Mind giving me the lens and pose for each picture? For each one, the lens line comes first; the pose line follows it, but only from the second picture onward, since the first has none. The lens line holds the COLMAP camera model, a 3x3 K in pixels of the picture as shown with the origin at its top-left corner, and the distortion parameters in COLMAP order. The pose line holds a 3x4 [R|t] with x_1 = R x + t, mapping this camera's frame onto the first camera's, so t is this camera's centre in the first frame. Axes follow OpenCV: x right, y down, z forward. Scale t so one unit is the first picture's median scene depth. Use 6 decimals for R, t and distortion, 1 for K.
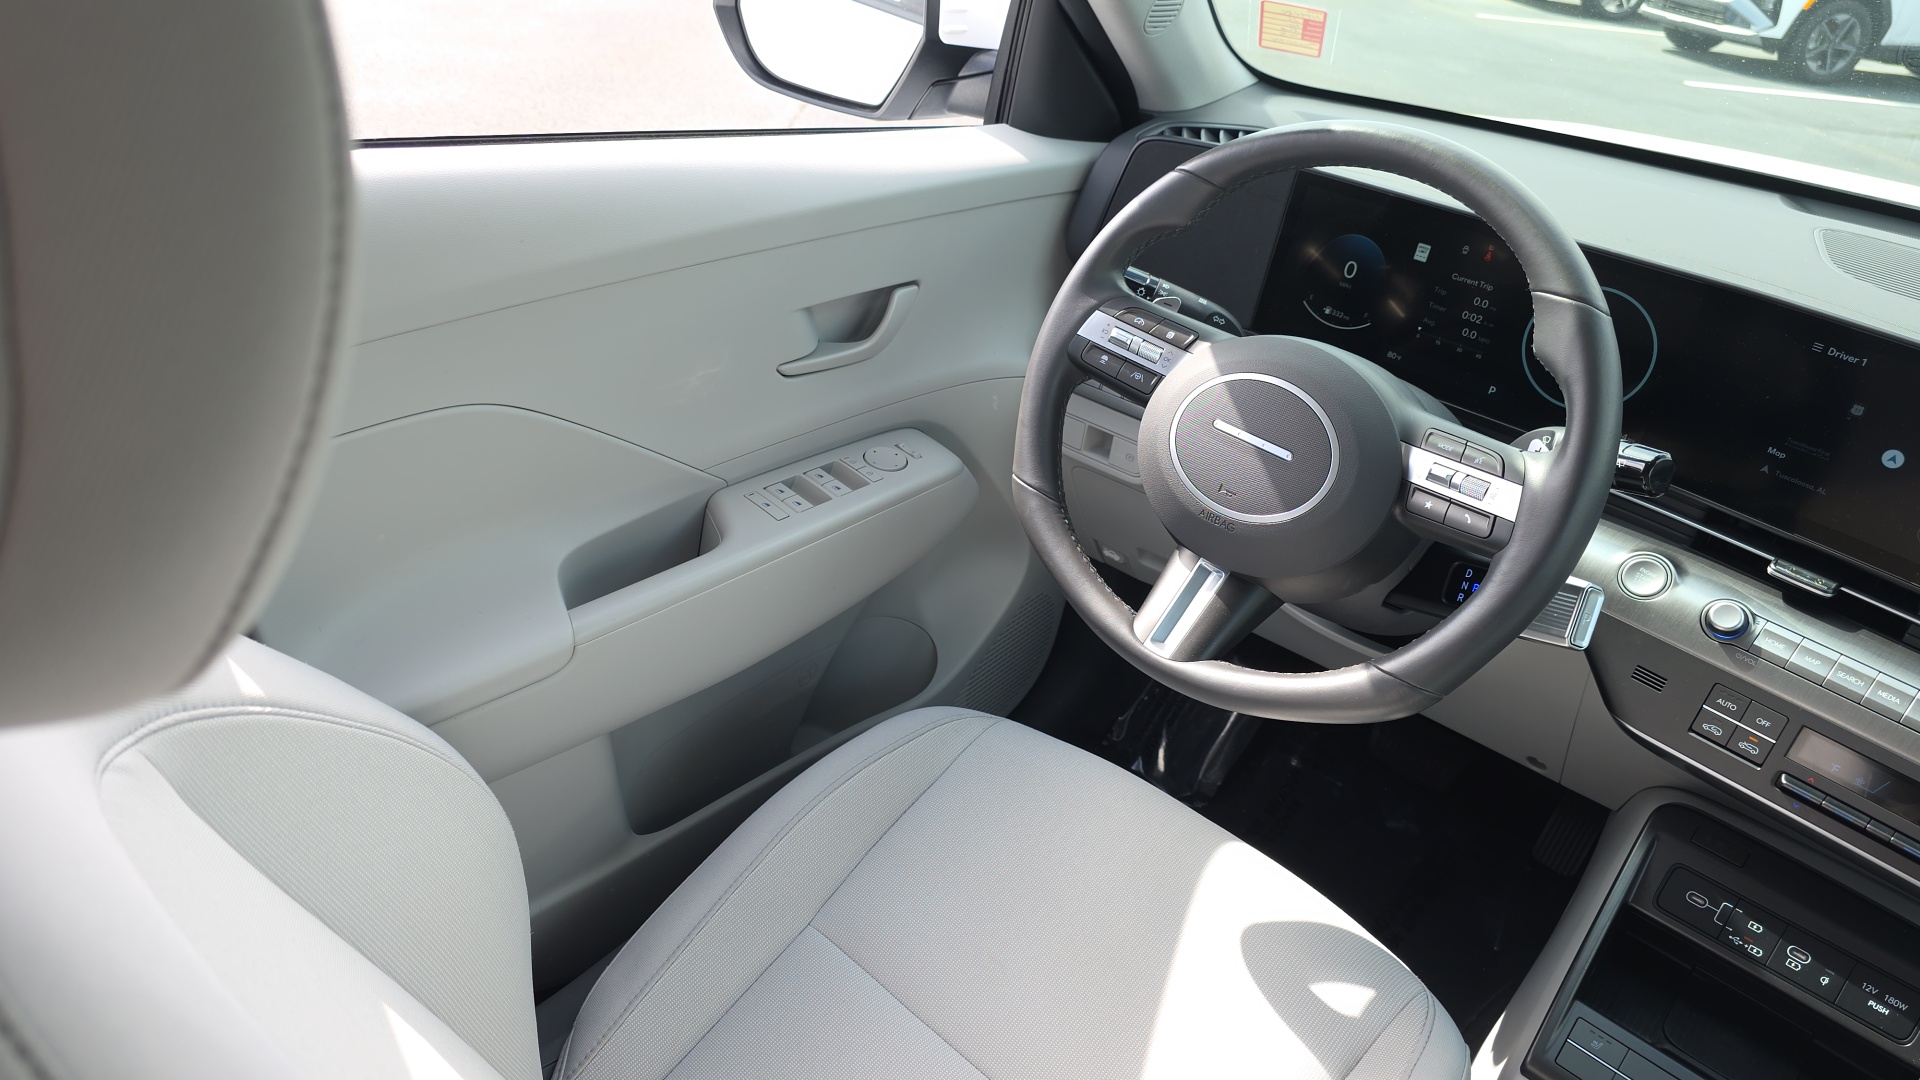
lens RADIAL K [[1319.6, 0, 960.7], [0, 1319.6, 536.3], [0, 0, 1]] dist [0.065135, -0.060015]
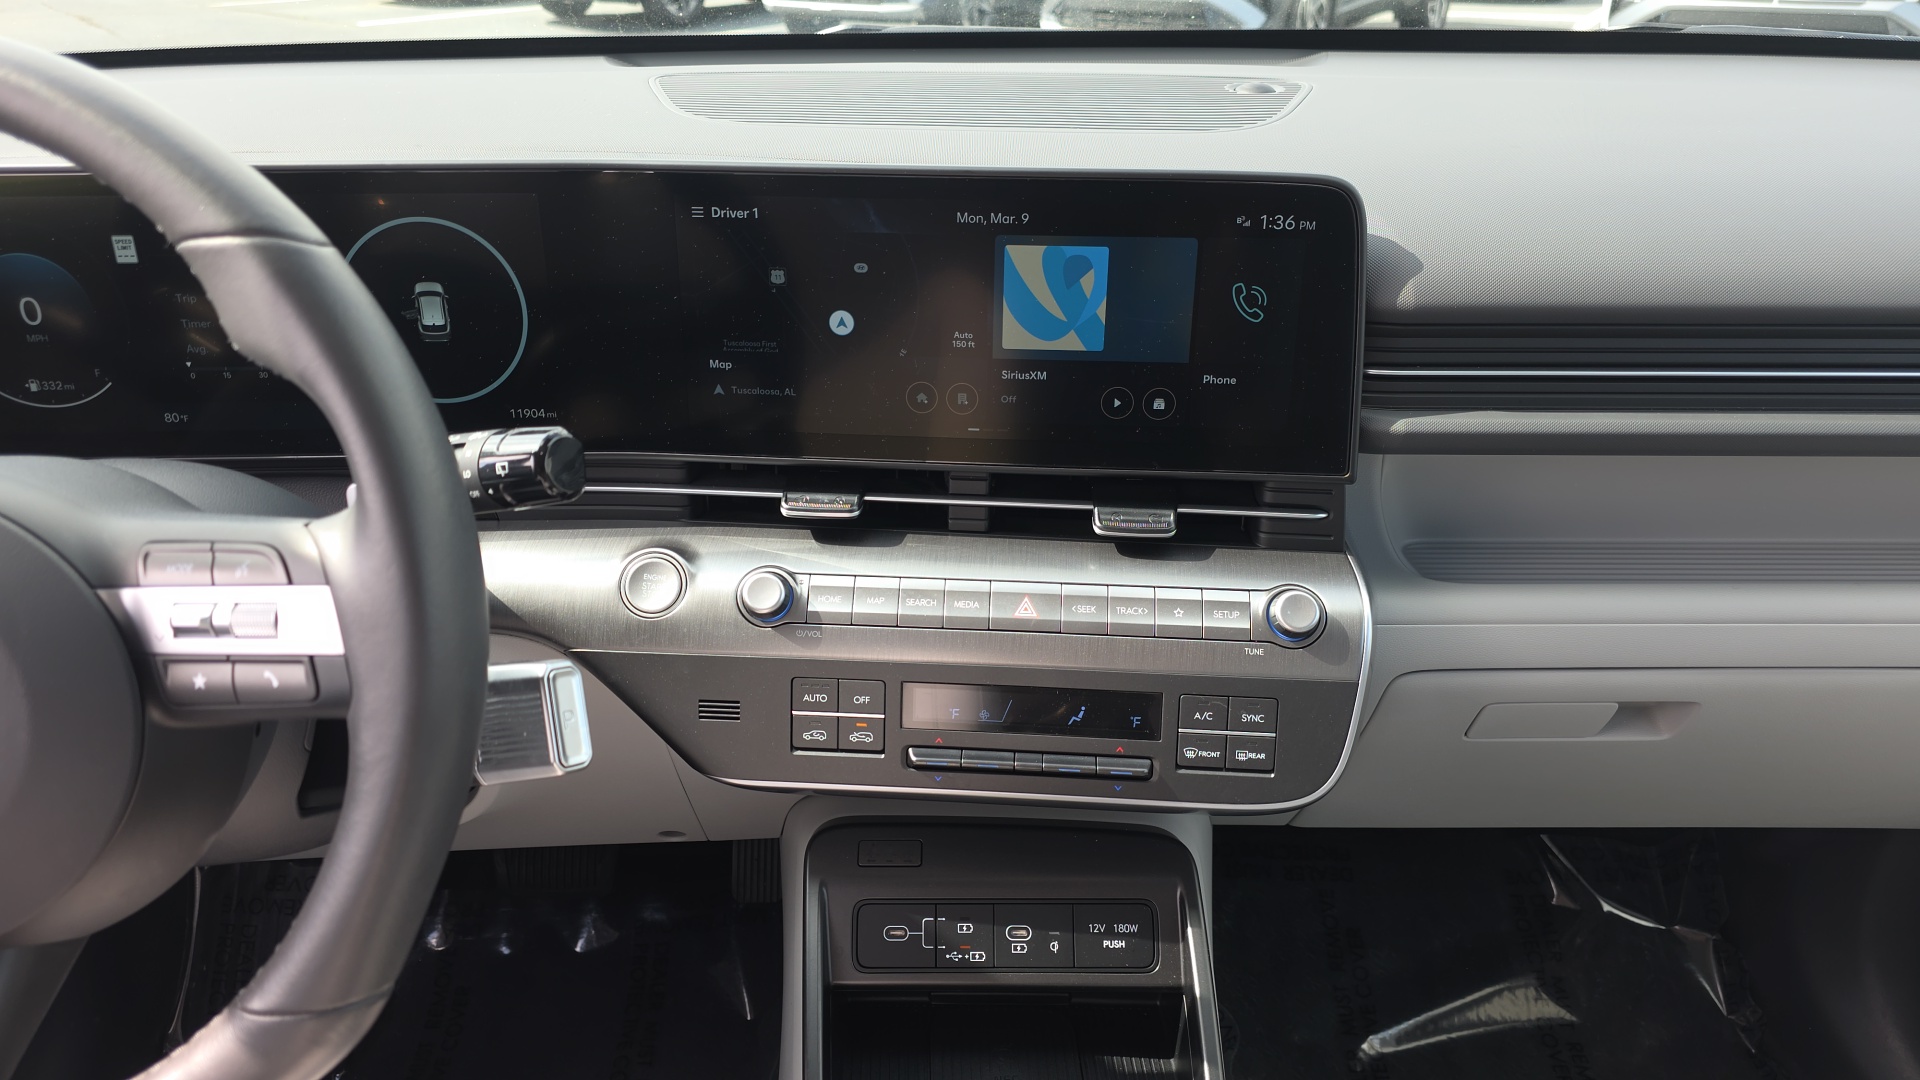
lens RADIAL K [[1288.1, 0, 958.2], [0, 1288.1, 548.6], [0, 0, 1]] dist [0.056129, -0.070840]
pose [[0.724436, -0.418575, 0.547711, 0.273847], [0.414730, 0.899307, 0.138727, -0.015497], [-0.550628, 0.126653, 0.825087, 0.357796]]
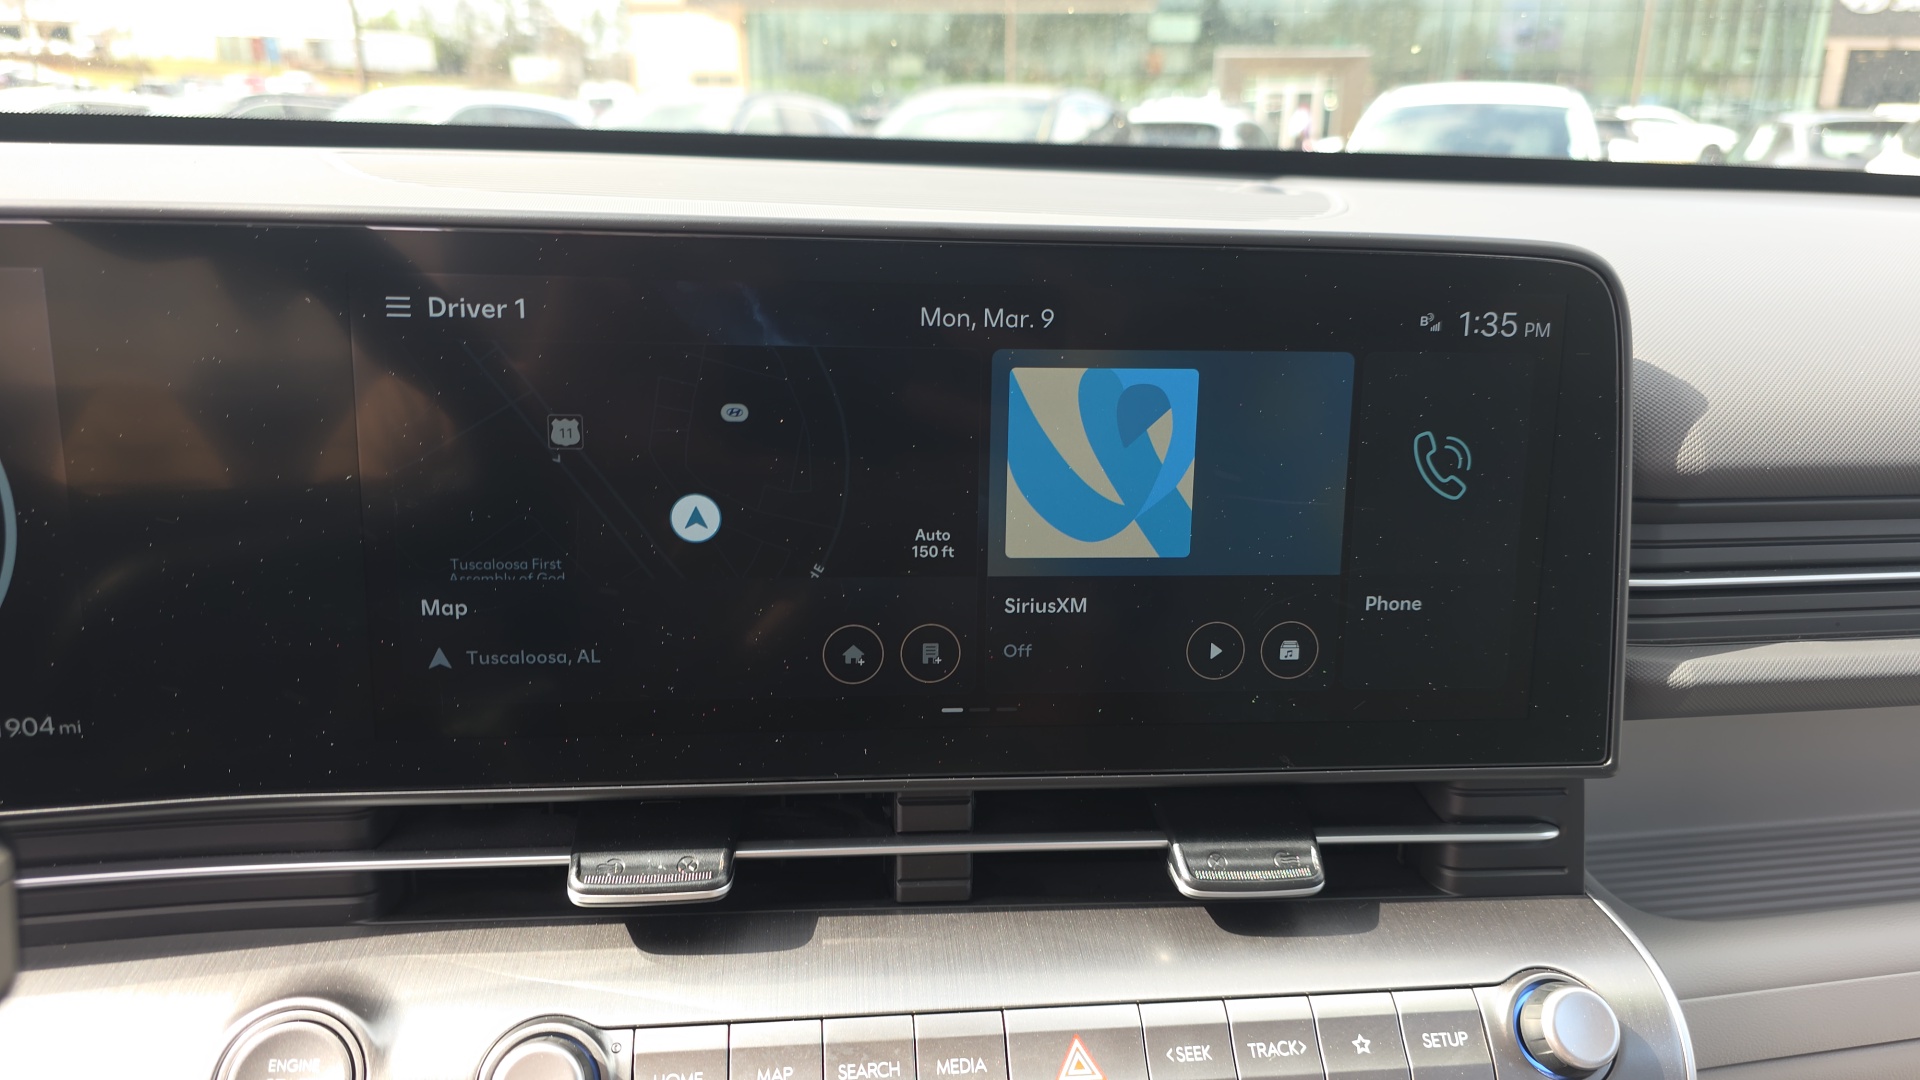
lens RADIAL K [[1321.4, 0, 952.0], [0, 1321.4, 559.8], [0, 0, 1]] dist [0.038599, -0.060227]
pose [[0.577881, -0.332517, 0.745309, 0.425600], [0.436028, 0.897763, 0.062456, -0.036349], [-0.689878, 0.288884, 0.663788, 0.663763]]
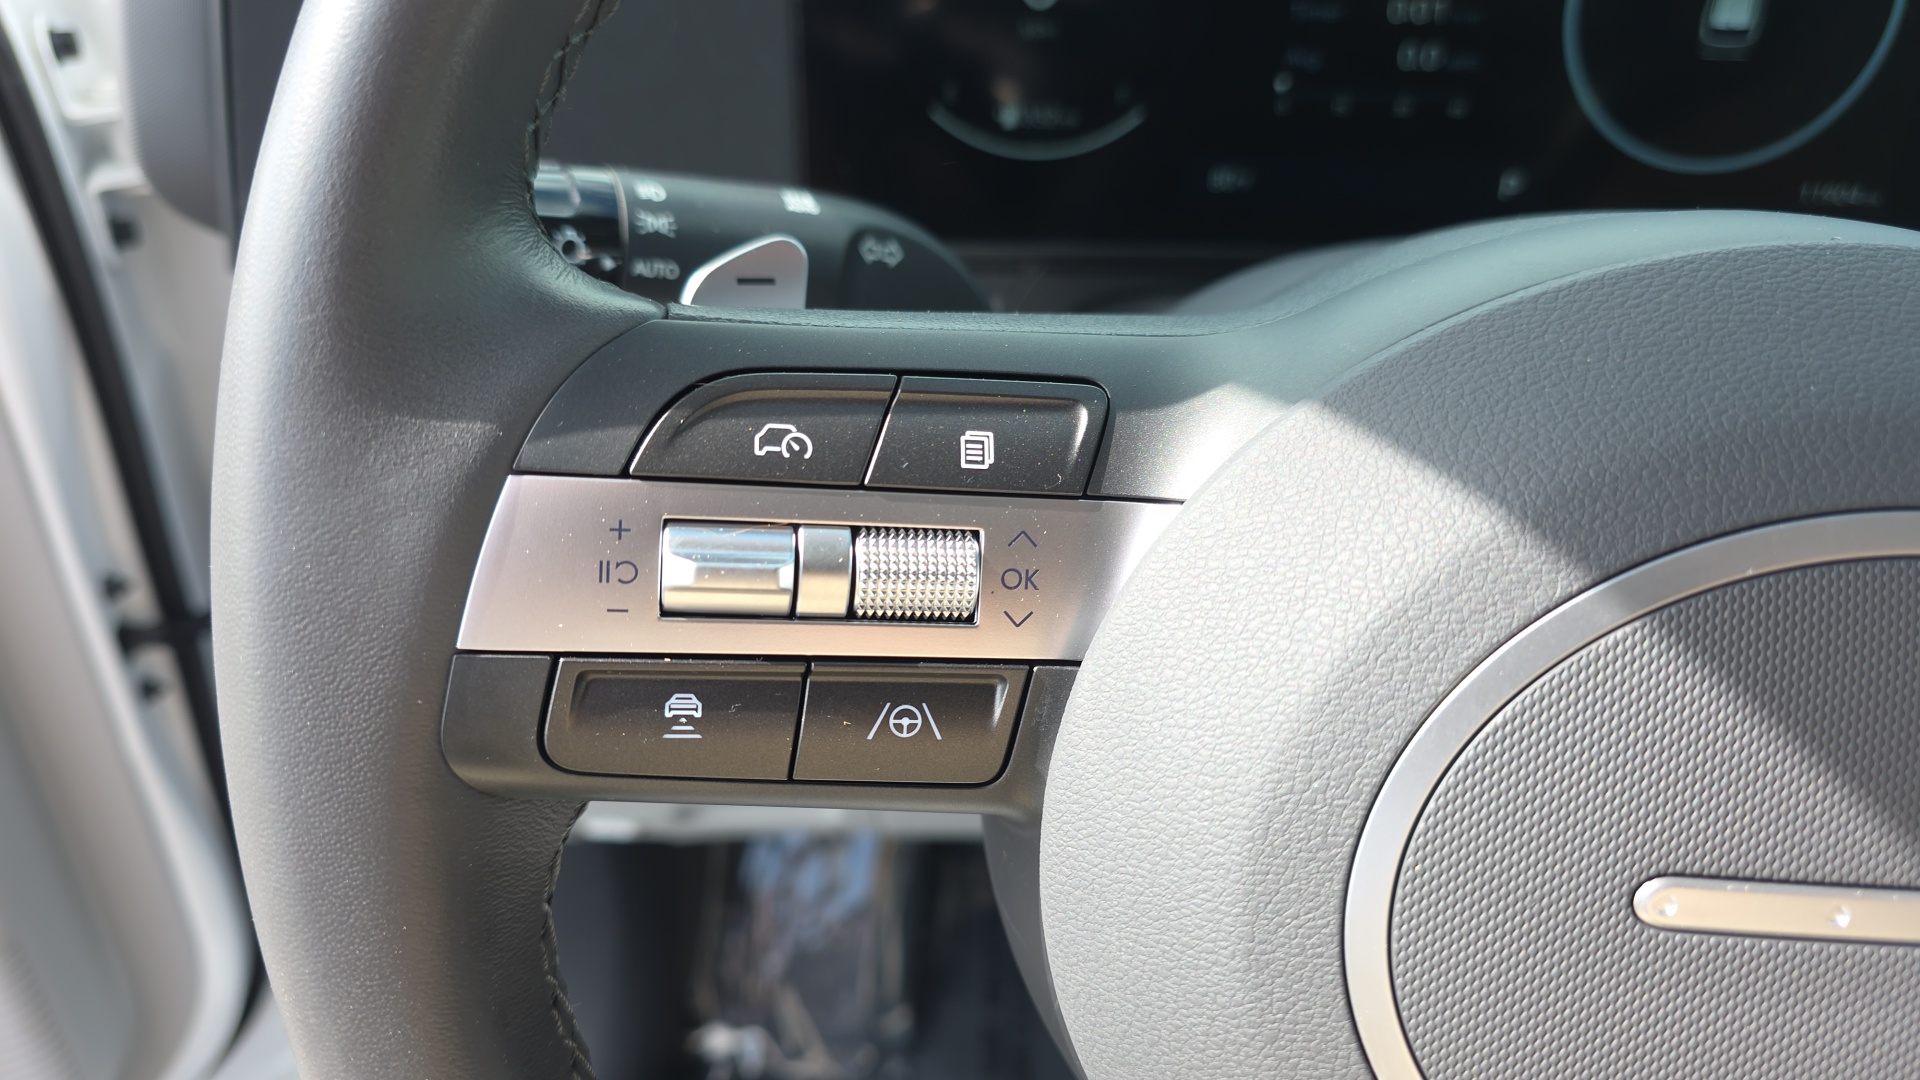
lens RADIAL K [[1389.1, 0, 960.0], [0, 1389.1, 540.0], [0, 0, 1]] dist [-0.006054, -0.004453]
pose [[0.783171, -0.432777, 0.446484, 0.067434], [0.384018, 0.901381, 0.200109, -0.178284], [-0.489054, 0.014738, 0.872129, 0.833750]]
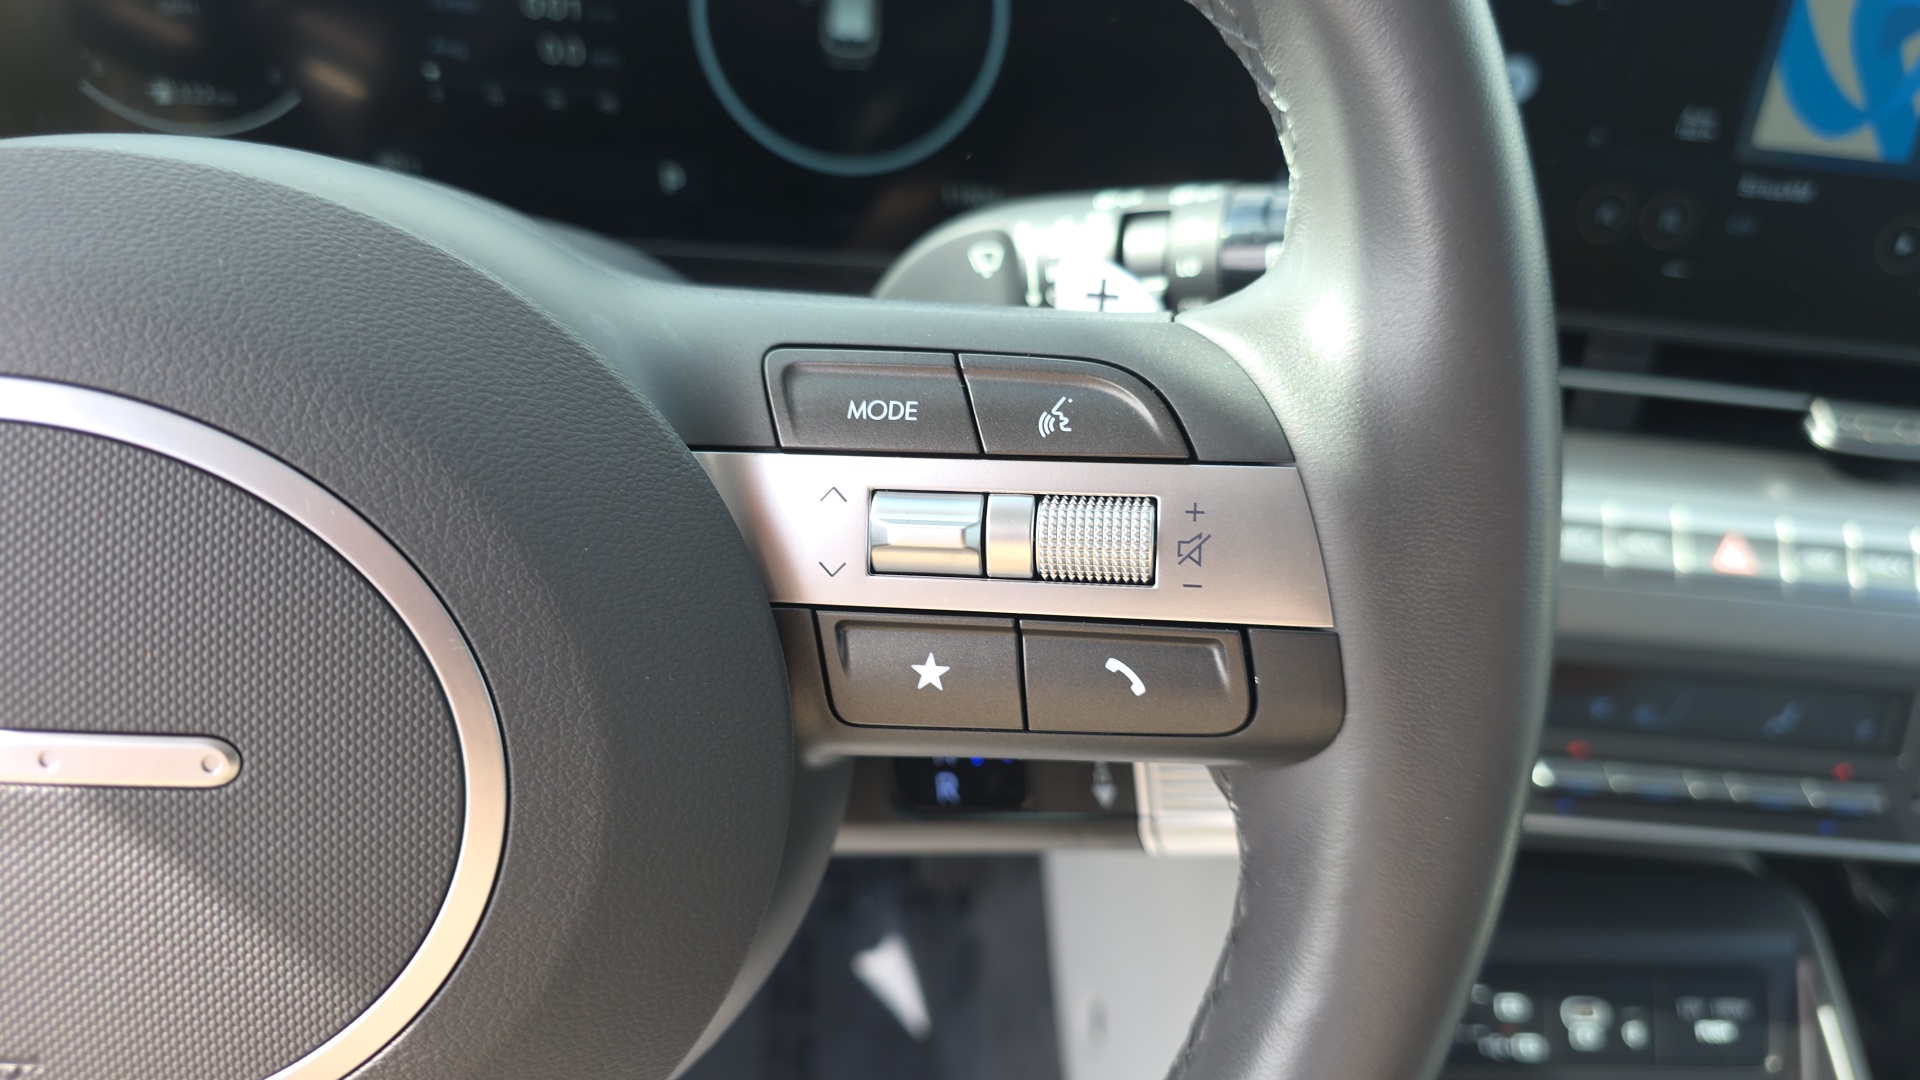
lens RADIAL K [[1358.0, 0, 960.0], [0, 1358.0, 540.0], [0, 0, 1]] dist [0.000362, -0.062470]
pose [[0.701374, -0.418784, 0.576797, 0.204956], [0.351578, 0.907175, 0.231143, -0.085439], [-0.620055, 0.040671, 0.783503, 0.718849]]
